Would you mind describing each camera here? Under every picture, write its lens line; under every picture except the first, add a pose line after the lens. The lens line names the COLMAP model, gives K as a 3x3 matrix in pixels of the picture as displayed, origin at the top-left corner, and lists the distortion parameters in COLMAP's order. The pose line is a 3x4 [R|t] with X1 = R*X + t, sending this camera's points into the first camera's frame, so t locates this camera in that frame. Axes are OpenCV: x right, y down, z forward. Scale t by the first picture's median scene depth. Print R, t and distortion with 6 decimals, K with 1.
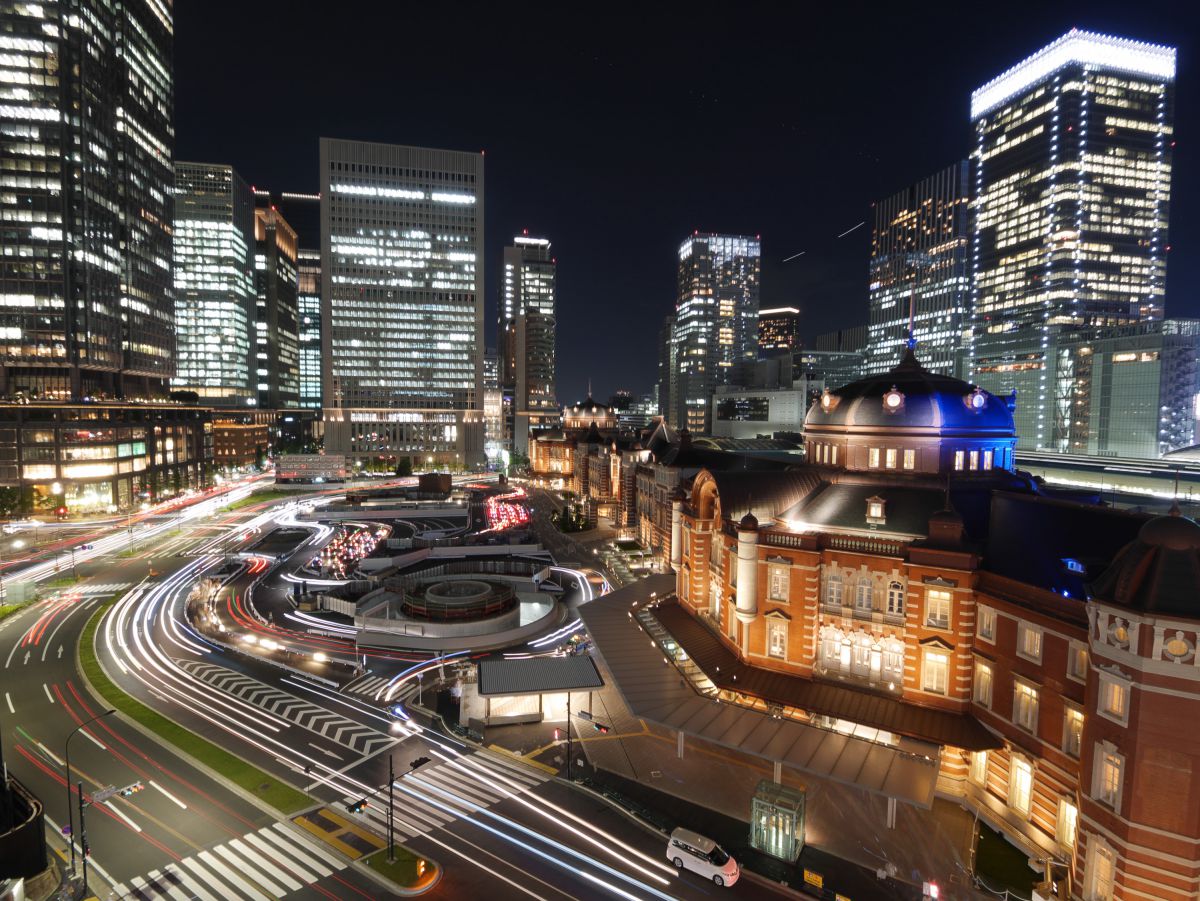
lens RADIAL K [[637.2, 0, 600.0], [0, 637.2, 450.5], [0, 0, 1]] dist [-0.004929, -0.001205]
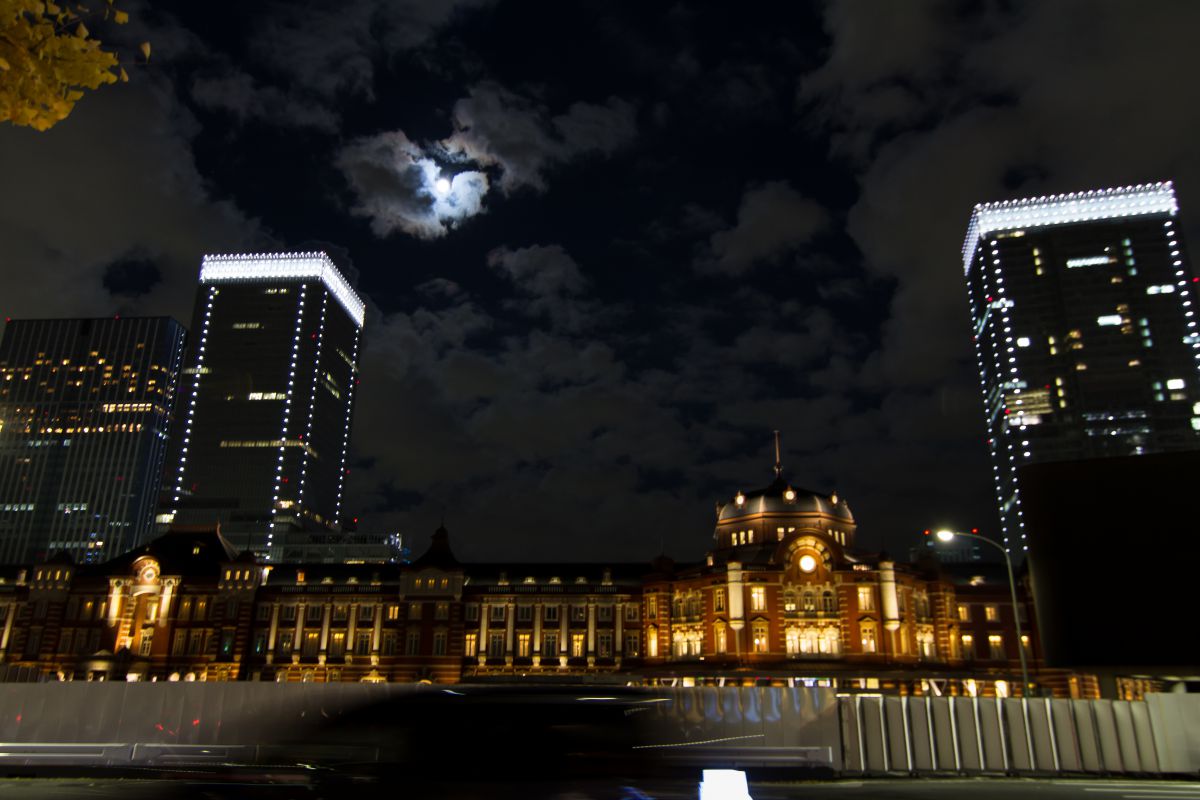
lens RADIAL K [[843.0, 0, 600.0], [0, 843.0, 400.0], [0, 0, 1]] dist [-0.000515, -0.000406]
pose [[0.962426, -0.096768, -0.253716, 0.263786], [-0.010302, 0.920664, -0.390220, 0.195472], [0.271348, 0.378172, 0.885074, -0.389867]]
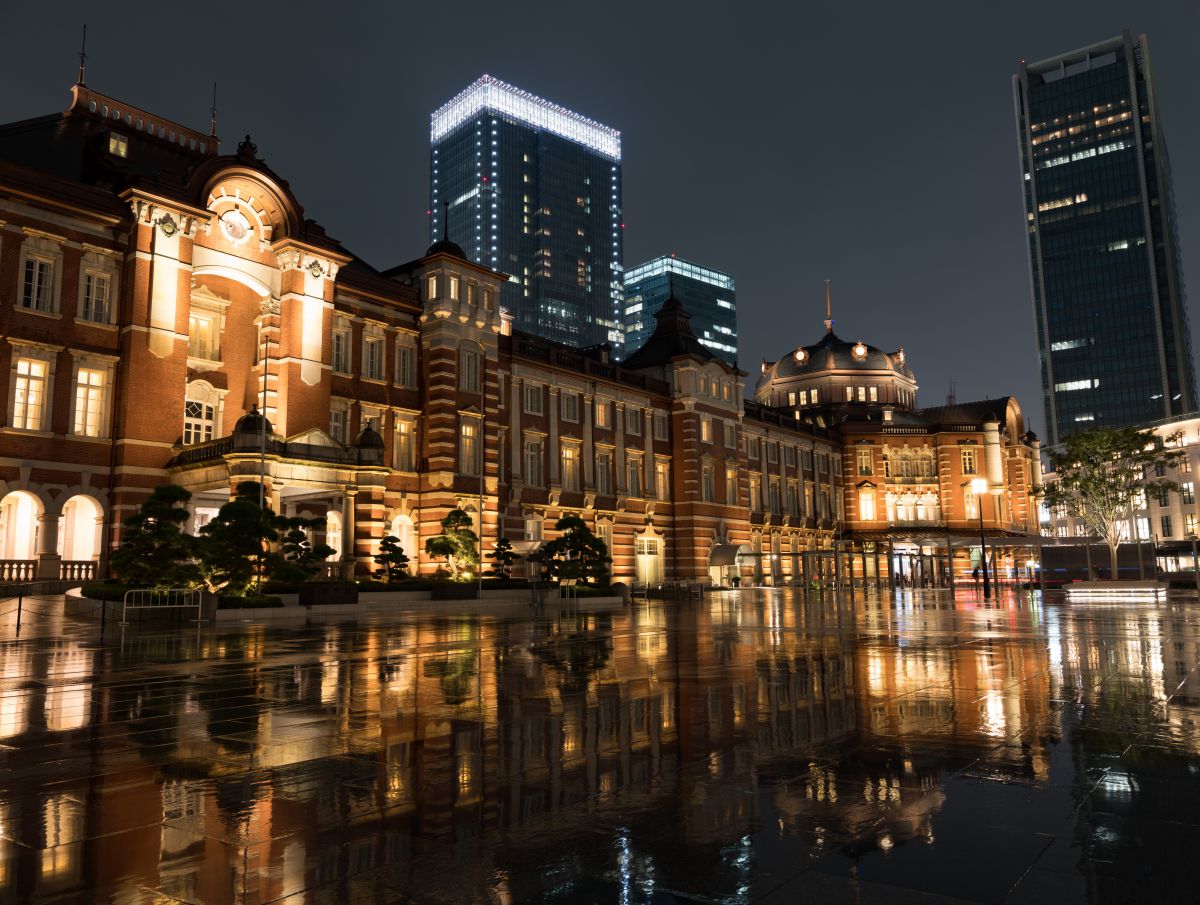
lens RADIAL K [[905.7, 0, 600.0], [0, 905.7, 452.5], [0, 0, 1]] dist [-0.024731, -0.001641]
pose [[0.768208, 0.067254, 0.636657, -0.448831], [0.061716, 0.982055, -0.178209, 0.169519], [-0.637218, 0.176194, 0.750272, -0.014829]]
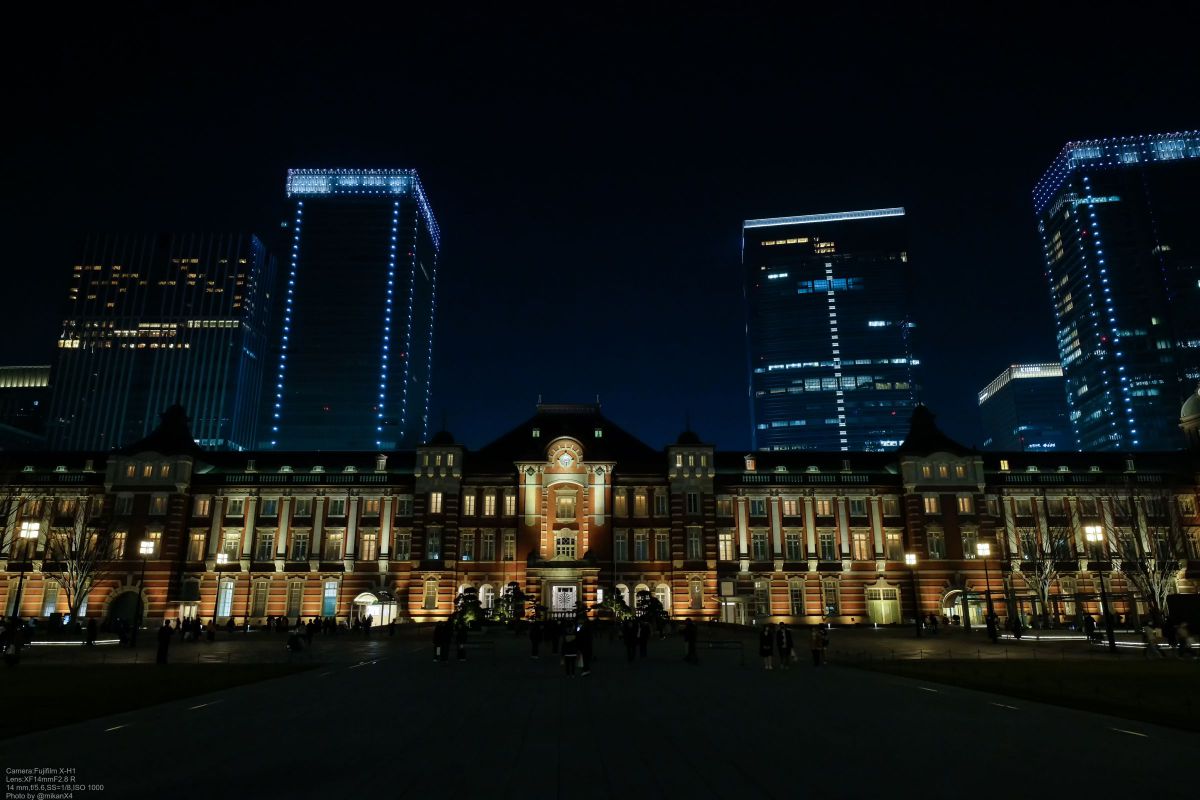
lens RADIAL K [[738.0, 0, 600.1], [0, 738.0, 415.5], [0, 0, 1]] dist [-0.006143, -0.001442]
pose [[0.981041, -0.064836, -0.182632, -0.235548], [0.004974, 0.950491, -0.310713, 0.177566], [0.193735, 0.303914, 0.932793, -0.247413]]
